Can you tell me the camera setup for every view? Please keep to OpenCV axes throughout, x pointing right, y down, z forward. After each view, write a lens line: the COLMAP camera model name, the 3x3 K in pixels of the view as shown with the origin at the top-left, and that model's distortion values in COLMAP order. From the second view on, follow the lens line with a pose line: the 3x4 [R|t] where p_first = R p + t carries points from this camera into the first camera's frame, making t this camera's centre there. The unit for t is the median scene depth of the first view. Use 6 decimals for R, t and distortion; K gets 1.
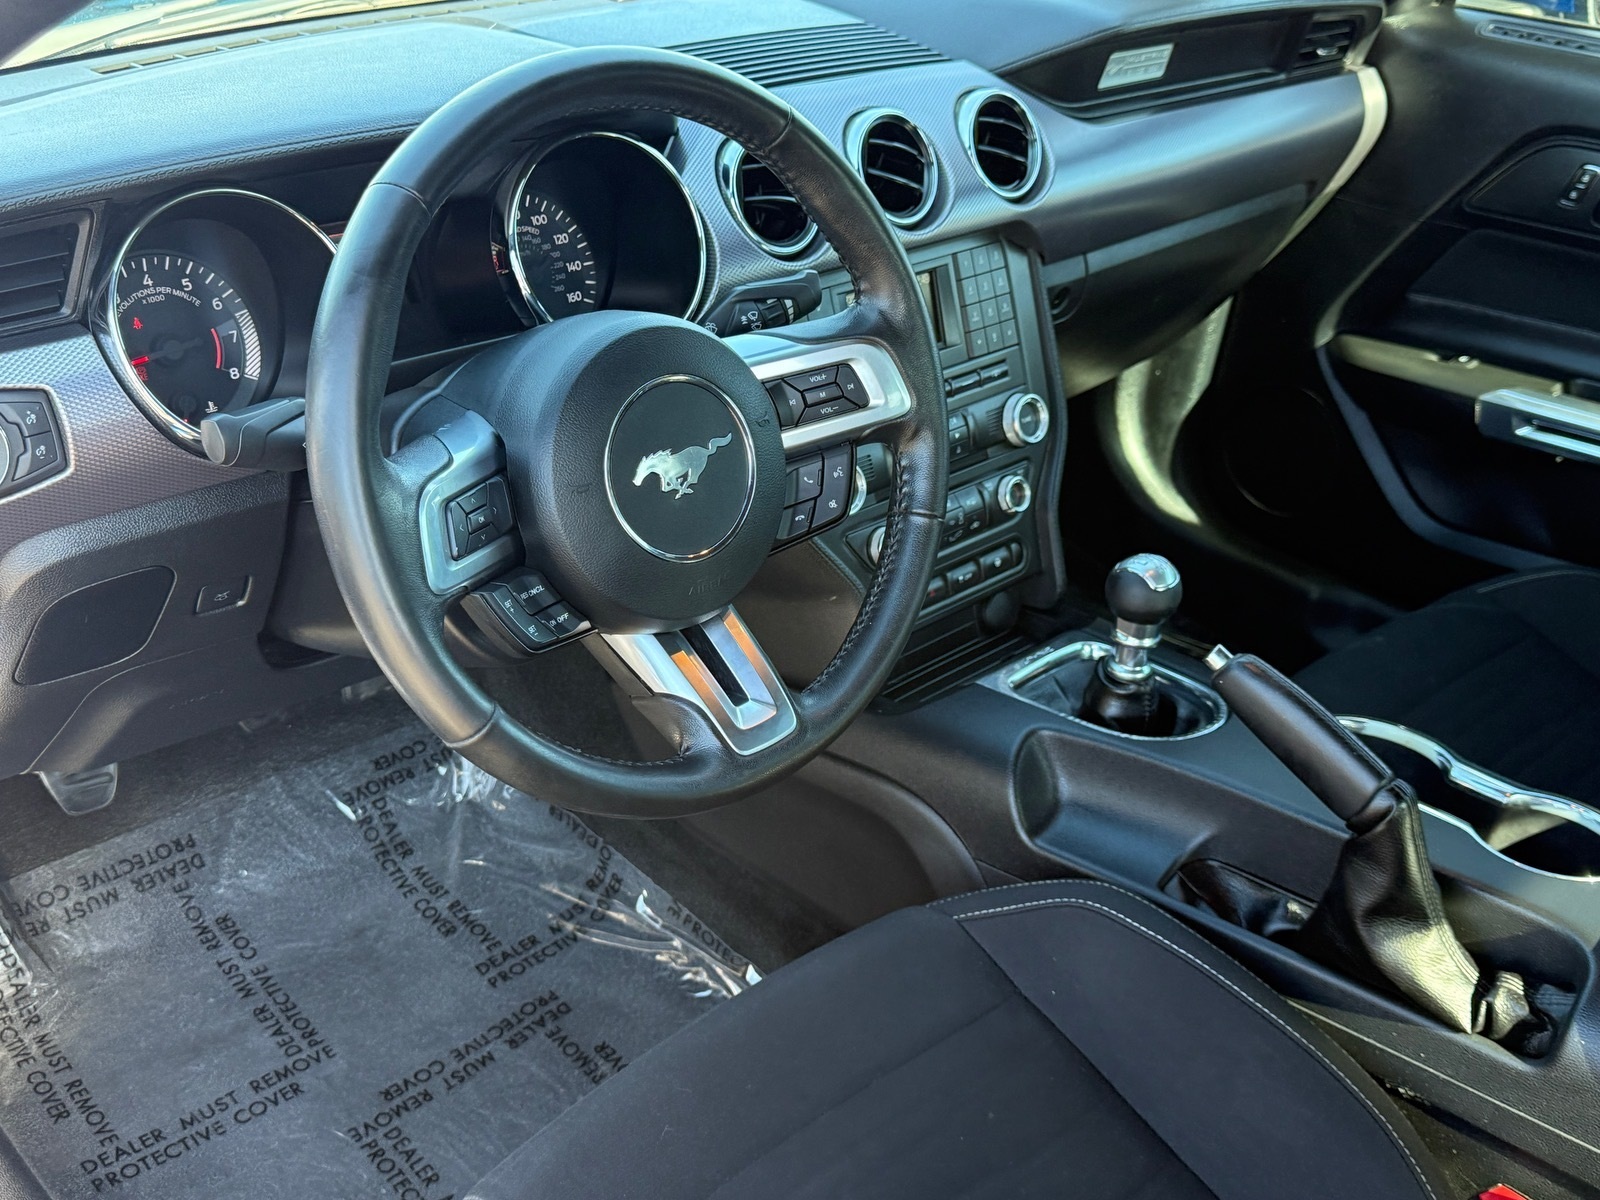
lens RADIAL K [[1646.5, 0, 800.0], [0, 1646.5, 600.0], [0, 0, 1]] dist [0.106302, 0.002690]
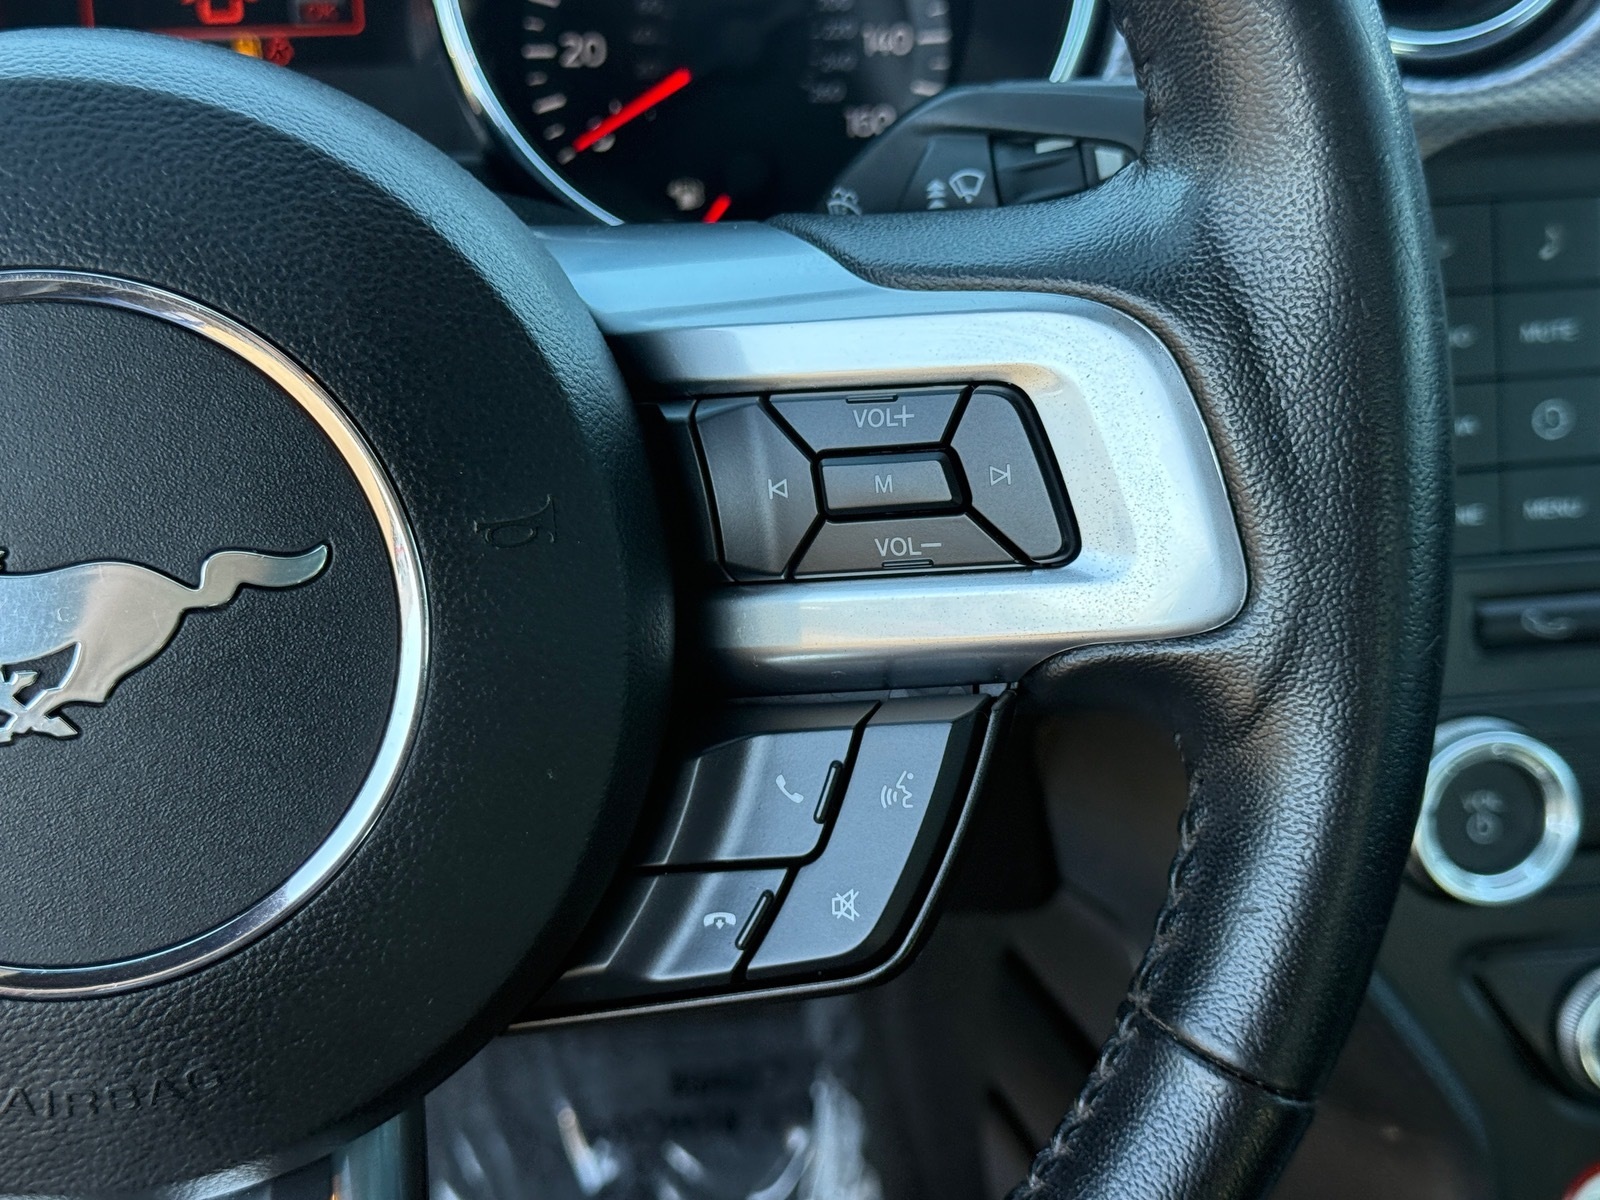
lens RADIAL K [[2342.9, 0, 800.0], [0, 2342.9, 600.0], [0, 0, 1]] dist [0.161376, -0.497832]
pose [[0.814434, 0.229672, -0.532868, 0.198463], [-0.248431, 0.967924, 0.037484, -0.116331], [0.524384, 0.101853, 0.845368, 0.681615]]
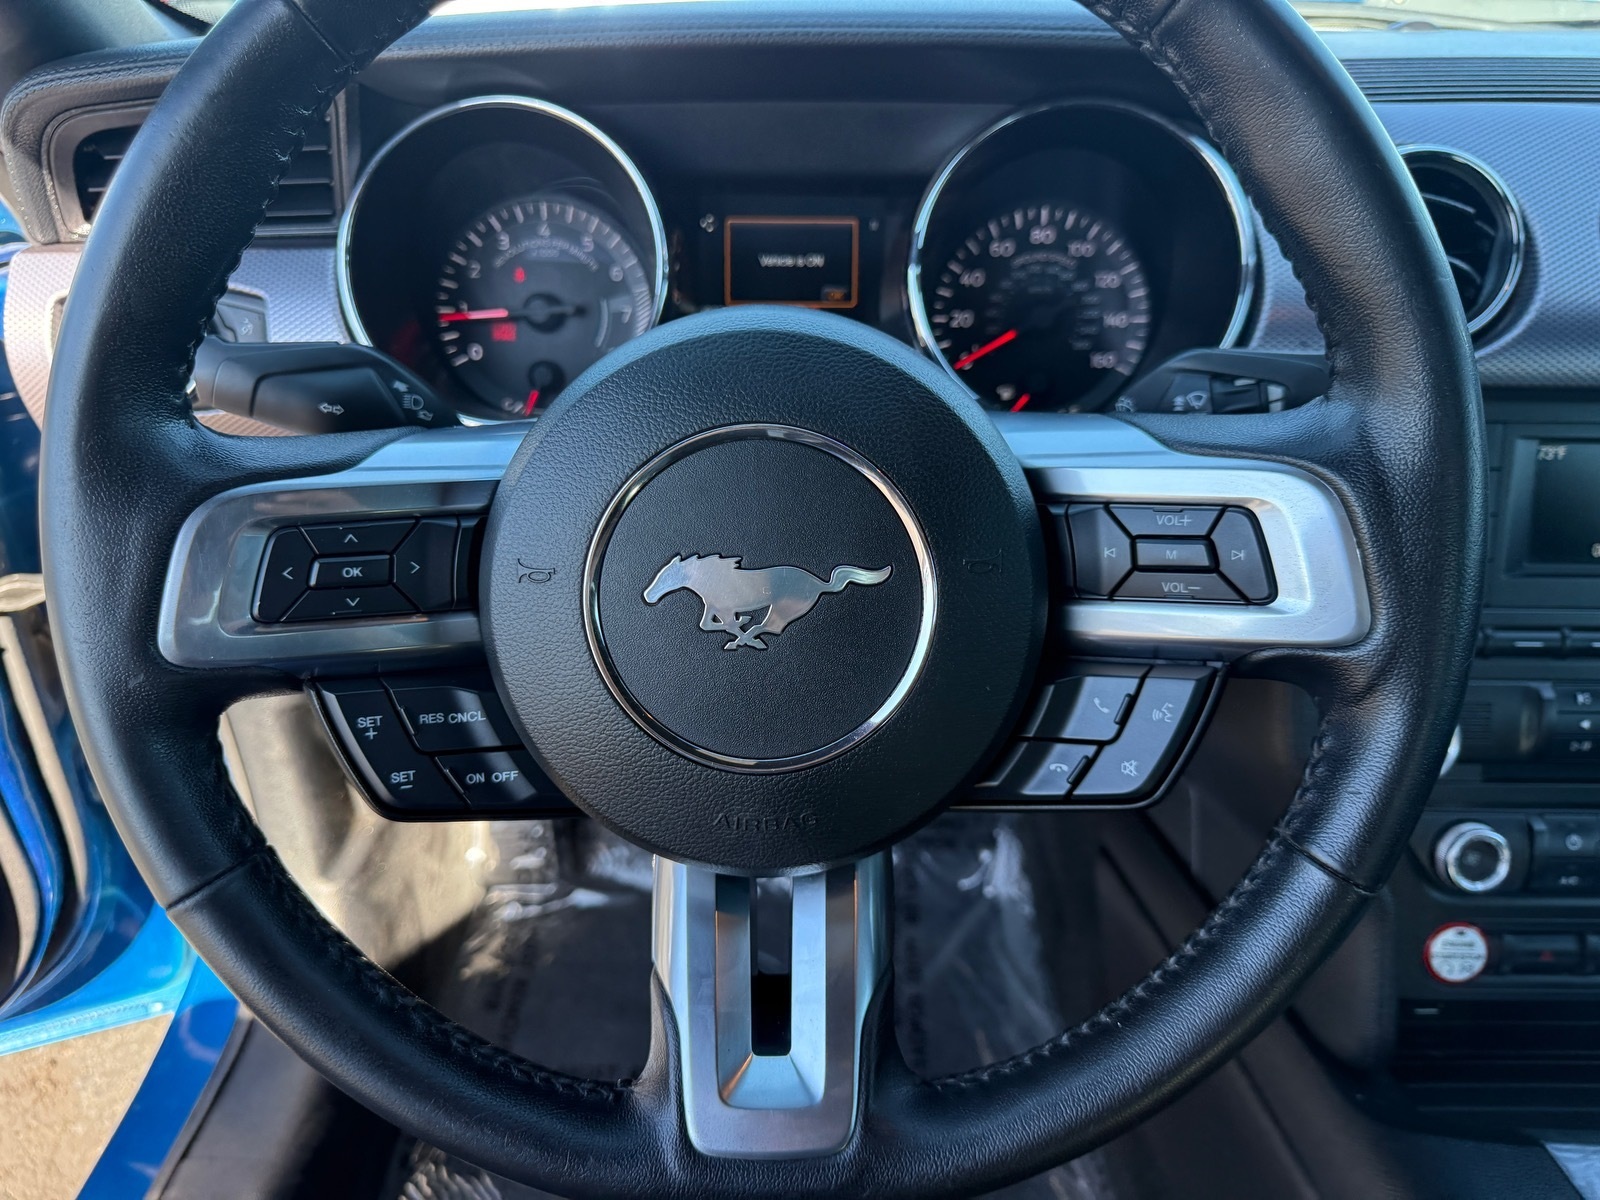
lens RADIAL K [[1131.4, 0, 794.8], [0, 1131.4, 594.5], [0, 0, 1]] dist [0.142680, -0.405808]
pose [[0.707421, 0.298598, -0.640621, 0.155356], [-0.315094, 0.944560, 0.092317, -0.108211], [0.632670, 0.136549, 0.762288, 0.662496]]
